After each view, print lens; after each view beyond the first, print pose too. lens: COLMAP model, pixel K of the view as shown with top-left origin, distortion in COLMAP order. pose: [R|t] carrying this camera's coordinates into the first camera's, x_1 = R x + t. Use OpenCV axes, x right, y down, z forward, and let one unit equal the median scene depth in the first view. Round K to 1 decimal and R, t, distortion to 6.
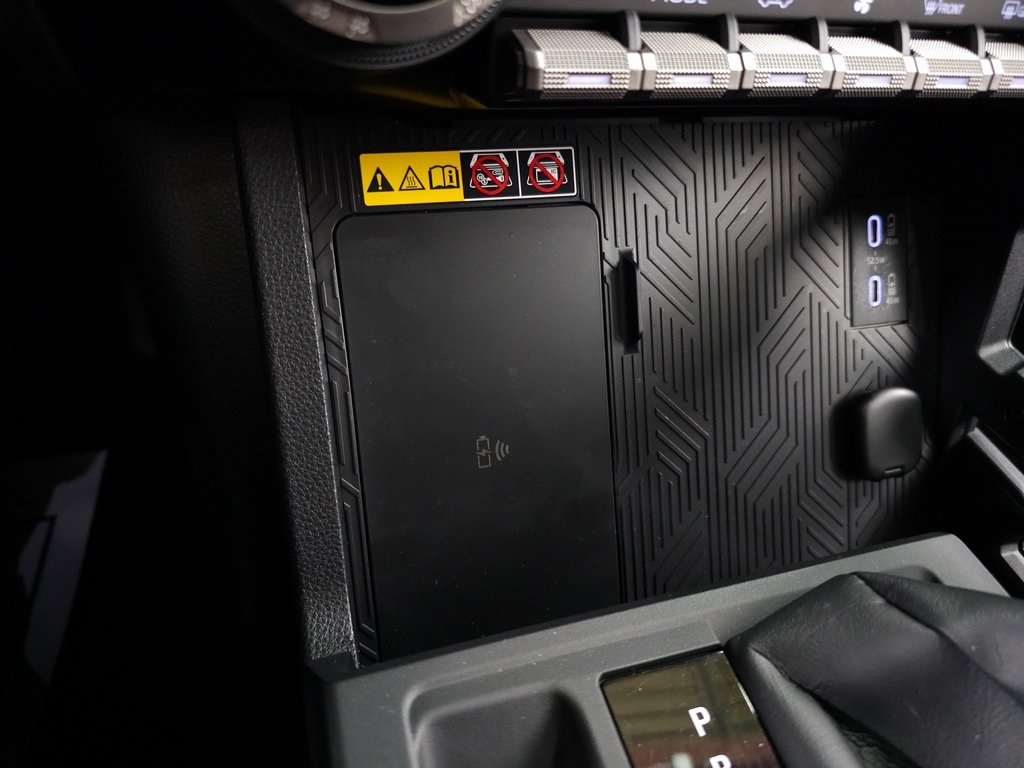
lens RADIAL K [[698.7, 0, 507.0], [0, 698.7, 361.3], [0, 0, 1]] dist [0.037999, -0.048462]
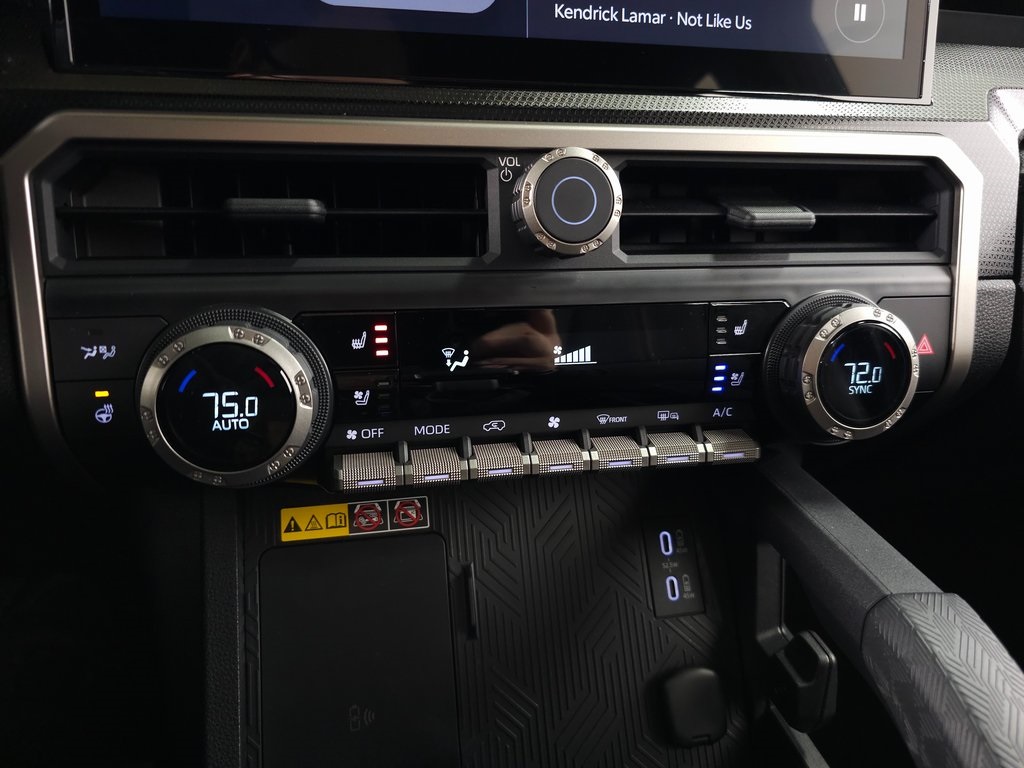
lens RADIAL K [[698.7, 0, 517.2], [0, 698.7, 387.9], [0, 0, 1]] dist [0.037999, -0.048462]
pose [[0.994416, -0.041095, -0.097200, 0.454421], [0.005648, 0.940469, -0.339833, -0.008677], [0.105379, 0.337386, 0.935449, -0.490838]]
